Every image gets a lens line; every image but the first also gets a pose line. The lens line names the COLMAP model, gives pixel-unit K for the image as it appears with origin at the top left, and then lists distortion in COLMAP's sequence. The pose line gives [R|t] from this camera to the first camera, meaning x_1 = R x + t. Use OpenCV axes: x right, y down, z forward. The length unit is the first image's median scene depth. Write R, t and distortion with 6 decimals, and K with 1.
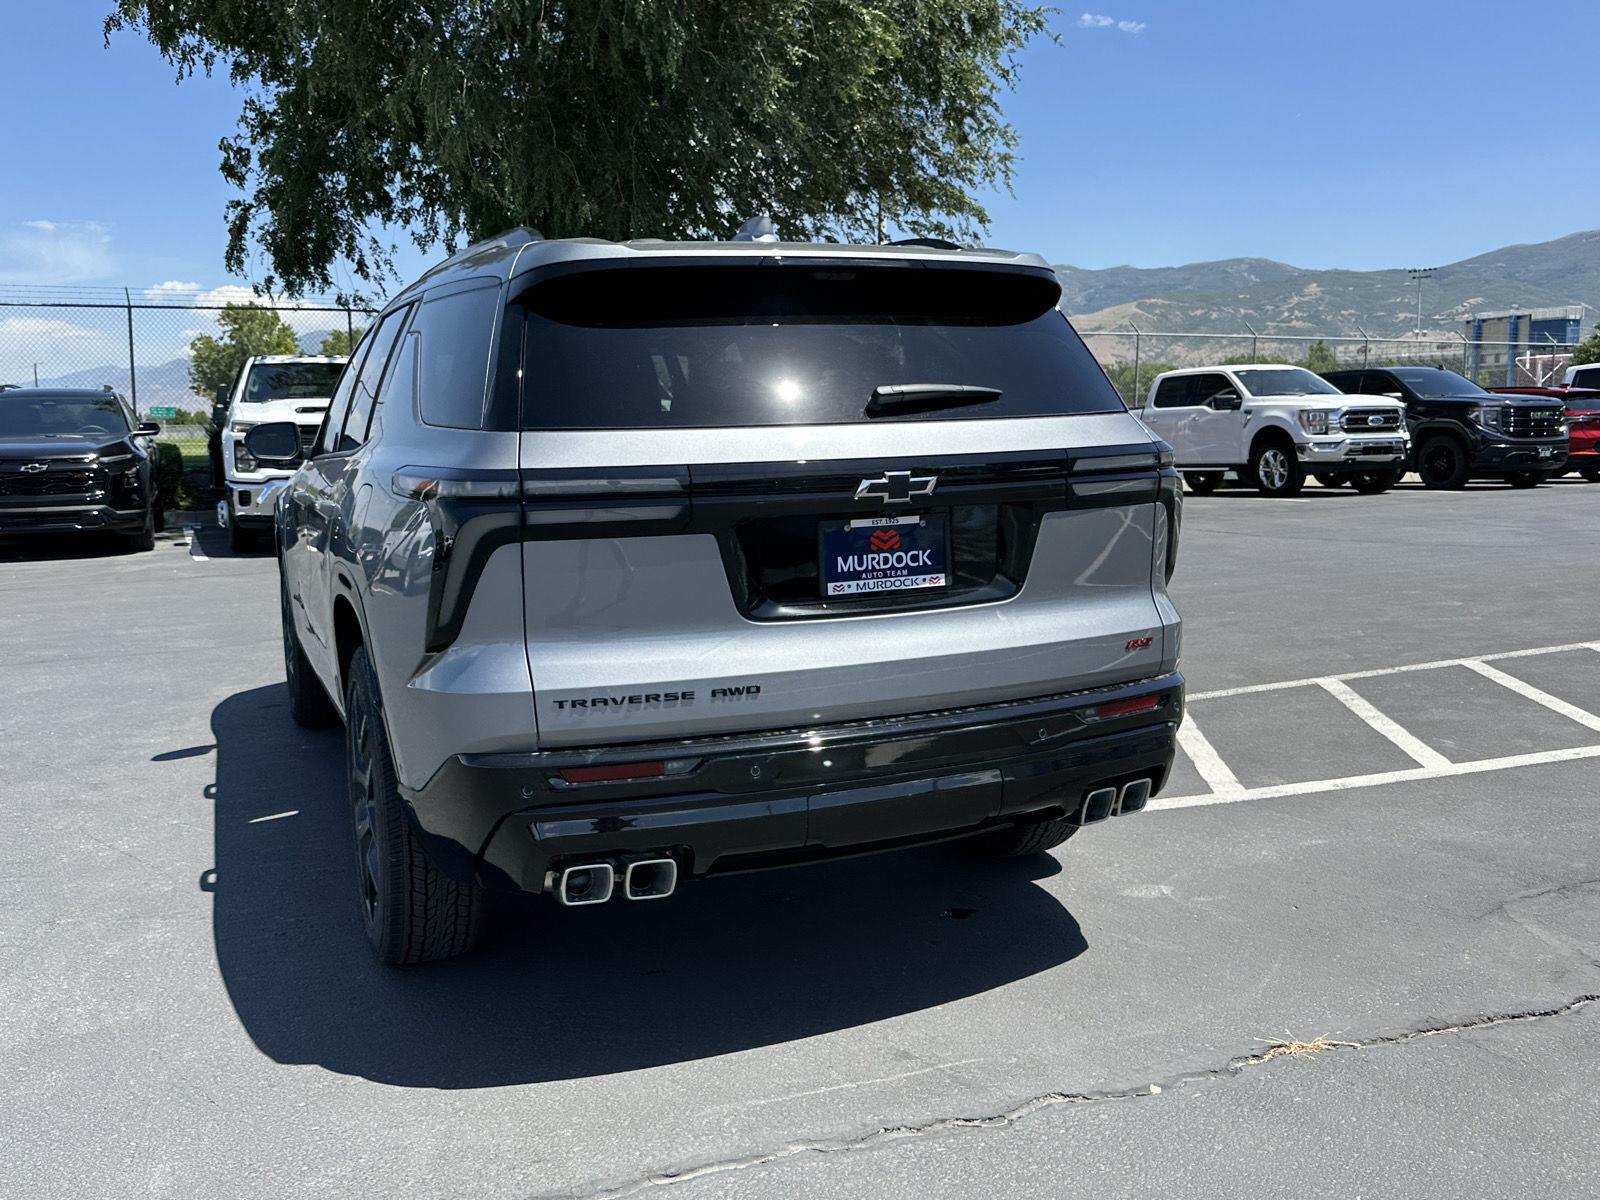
lens RADIAL K [[1394.7, 0, 796.0], [0, 1394.7, 587.7], [0, 0, 1]] dist [0.115317, -0.213208]
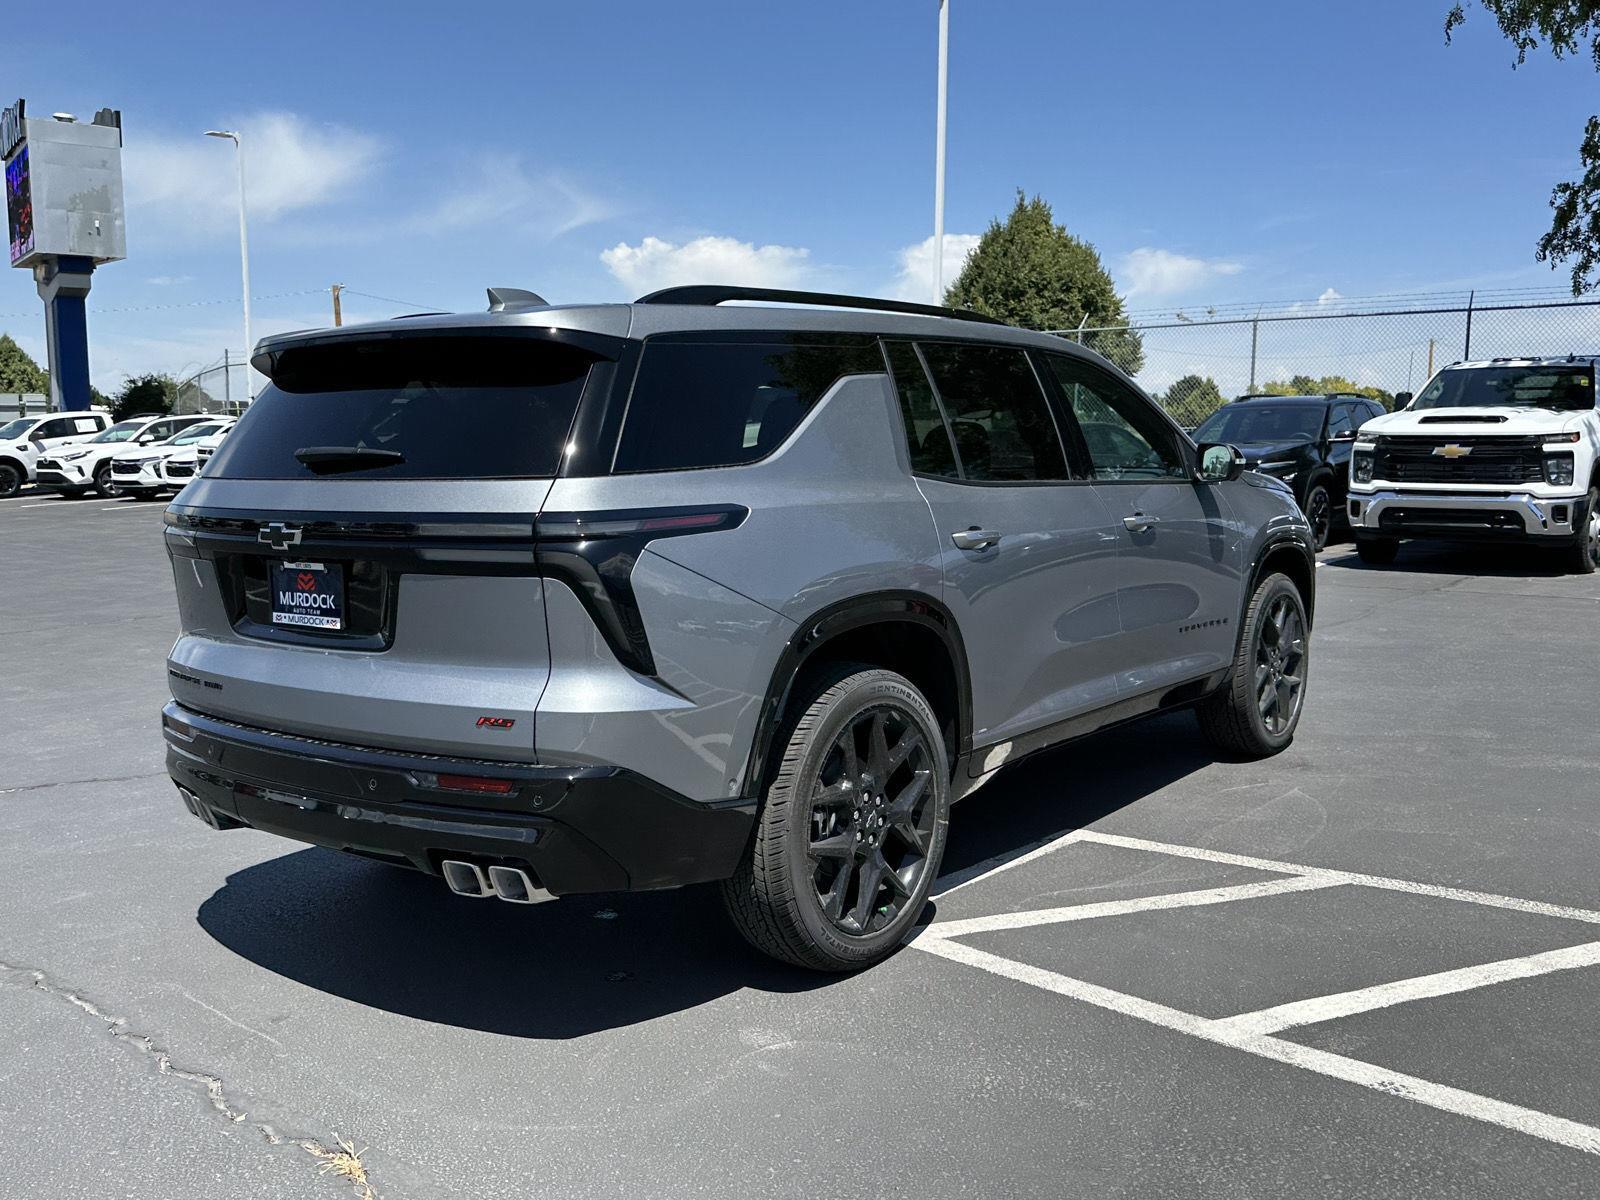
lens RADIAL K [[1394.7, 0, 799.0], [0, 1394.7, 615.1], [0, 0, 1]] dist [0.115317, -0.213208]
pose [[0.493060, 0.122509, -0.861326, 1.249430], [-0.102342, 0.991329, 0.082415, -0.142205], [0.863955, 0.047514, 0.501323, 0.759616]]
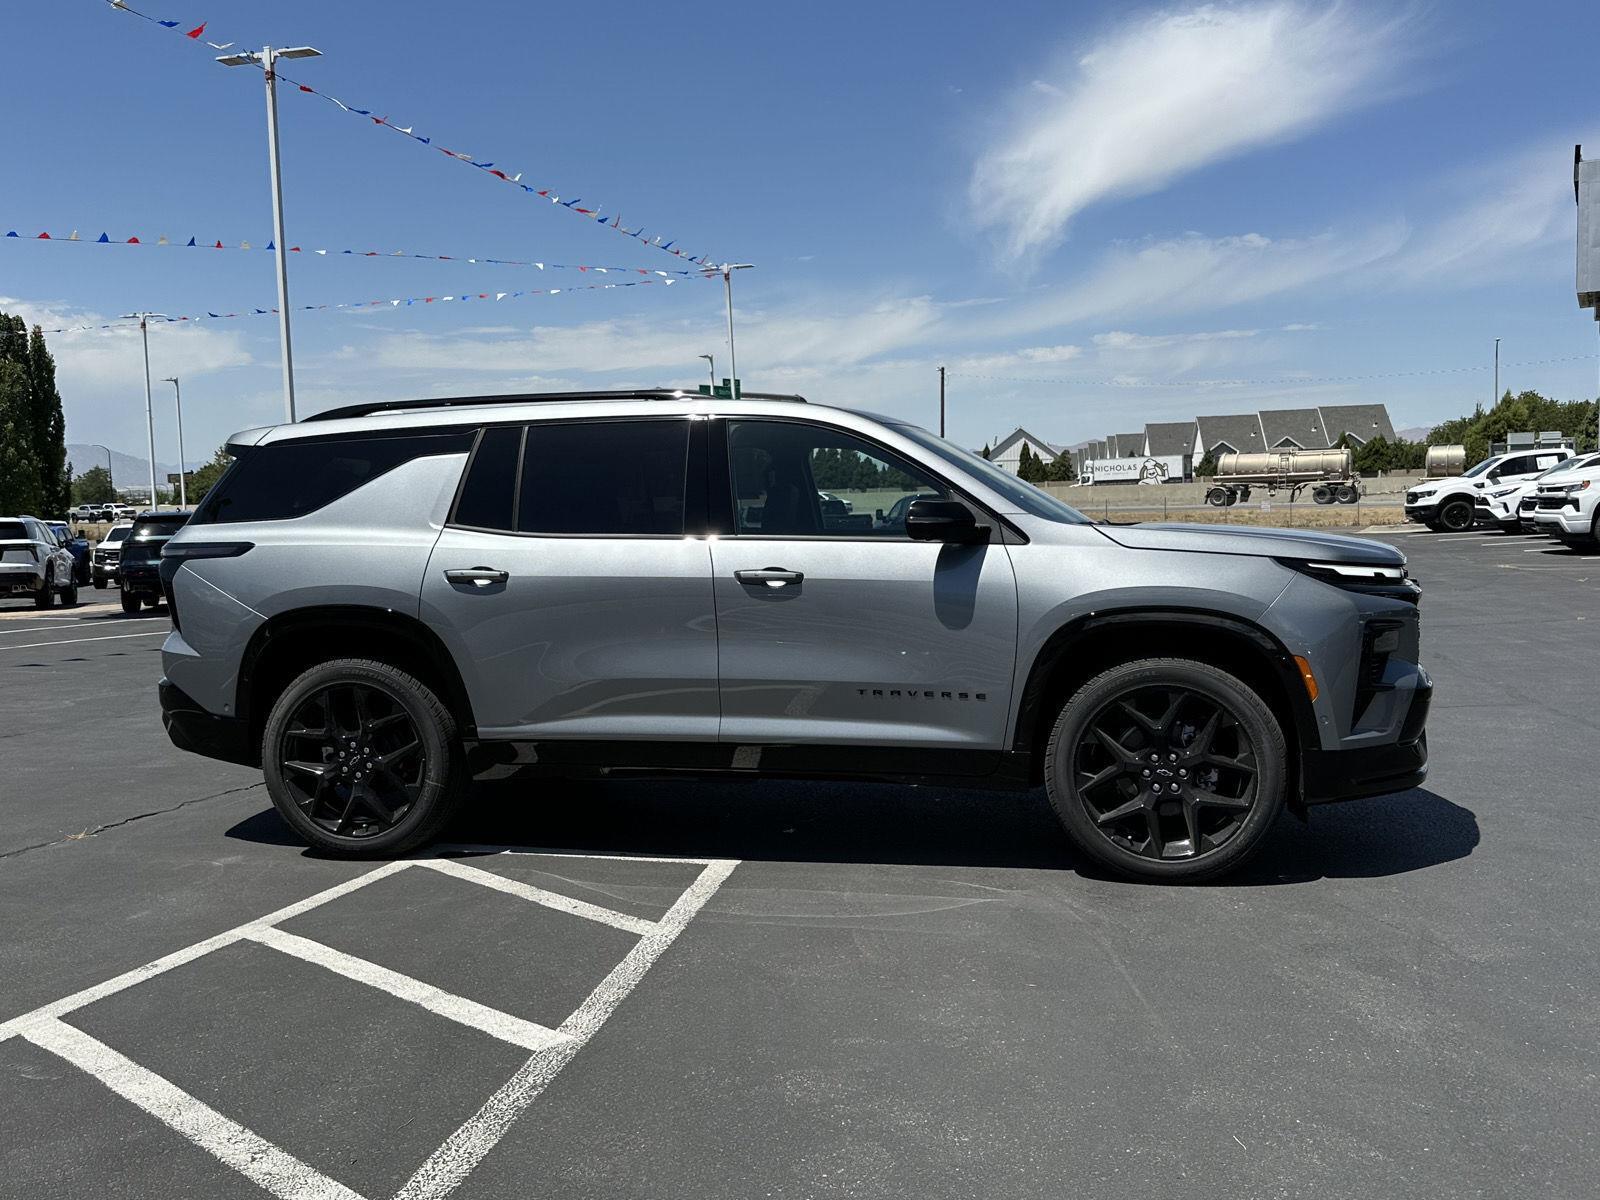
lens RADIAL K [[1394.7, 0, 814.7], [0, 1394.7, 609.9], [0, 0, 1]] dist [0.115317, -0.213208]
pose [[-0.571885, 0.095995, -0.814698, 1.370103], [-0.062300, 0.985179, 0.159815, -0.390770], [0.817965, 0.142152, -0.557429, 2.931851]]
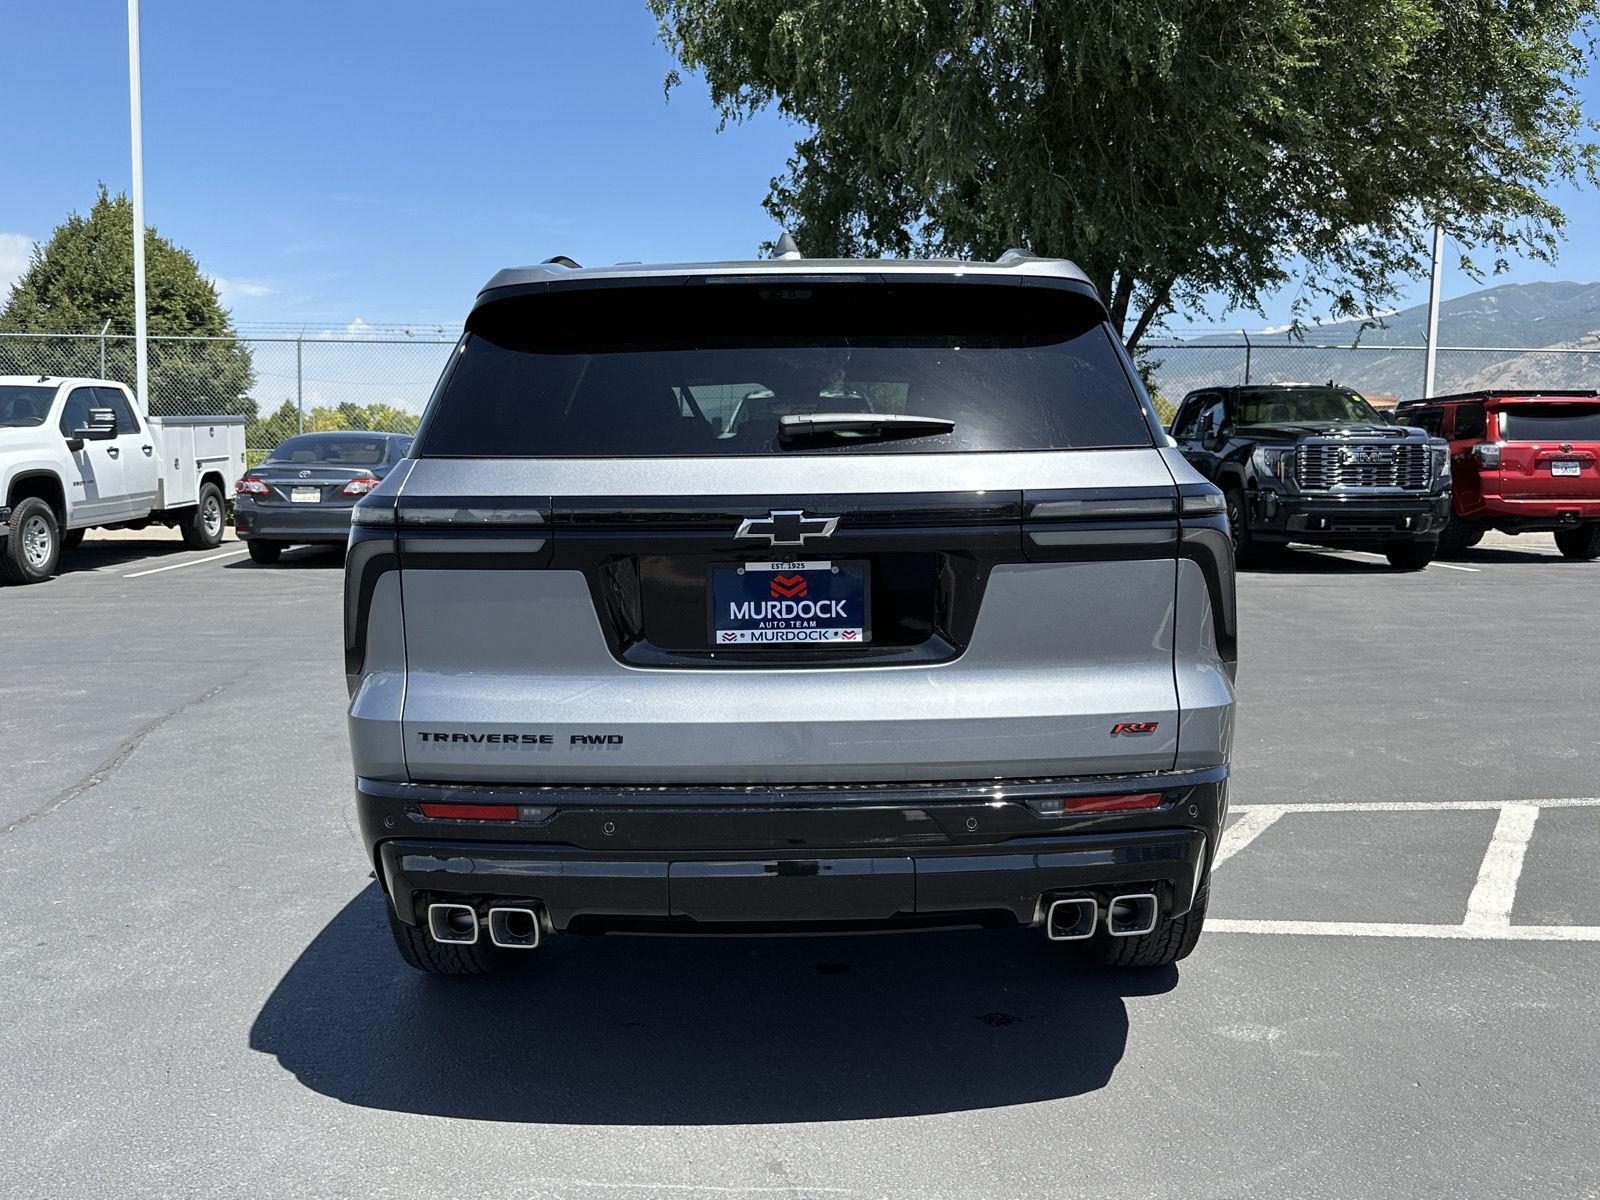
lens RADIAL K [[1394.7, 0, 790.5], [0, 1394.7, 602.2], [0, 0, 1]] dist [0.115317, -0.213208]
pose [[0.916686, 0.056107, -0.395649, 0.413733], [-0.059945, 0.998198, 0.002668, -0.026252], [0.395086, 0.021271, 0.918398, 0.176355]]
